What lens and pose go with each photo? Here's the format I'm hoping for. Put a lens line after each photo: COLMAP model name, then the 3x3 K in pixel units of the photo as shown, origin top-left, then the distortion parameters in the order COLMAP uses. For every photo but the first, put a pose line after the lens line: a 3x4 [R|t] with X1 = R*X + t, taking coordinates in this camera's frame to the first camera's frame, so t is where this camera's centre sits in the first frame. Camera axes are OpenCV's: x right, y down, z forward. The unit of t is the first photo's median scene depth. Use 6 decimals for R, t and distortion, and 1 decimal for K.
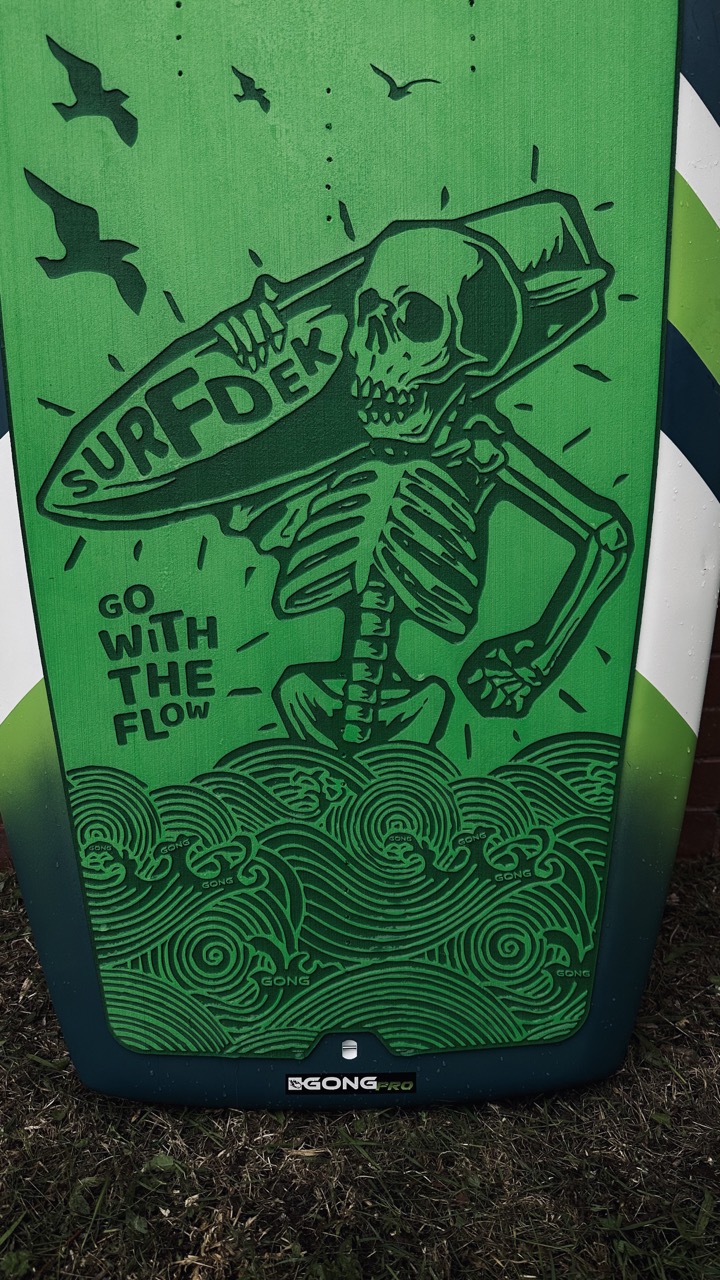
lens RADIAL K [[888.6, 0, 372.0], [0, 888.6, 650.6], [0, 0, 1]] dist [0.079260, -0.138592]
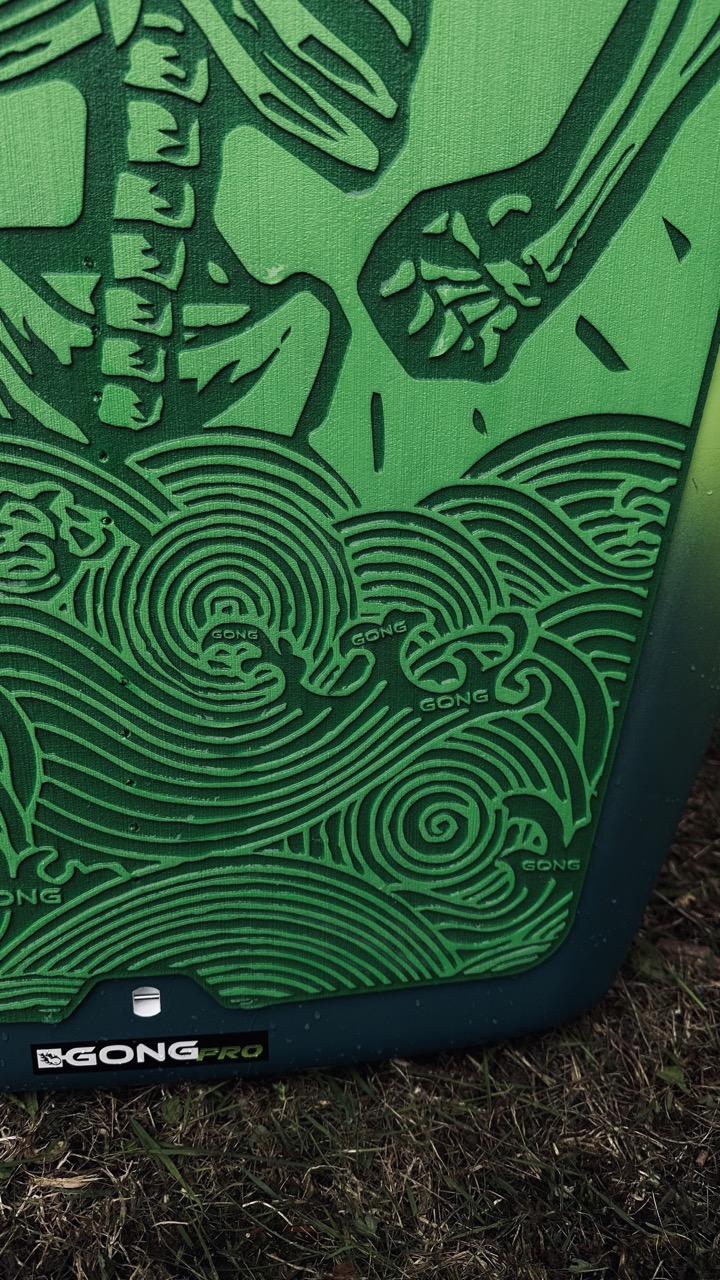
lens RADIAL K [[888.6, 0, 350.6], [0, 888.6, 642.8], [0, 0, 1]] dist [0.079260, -0.138592]
pose [[0.994855, -0.004762, 0.101200, 0.046161], [-0.019934, 0.970168, 0.241613, 0.096310], [-0.099331, -0.242387, 0.965081, 0.520096]]
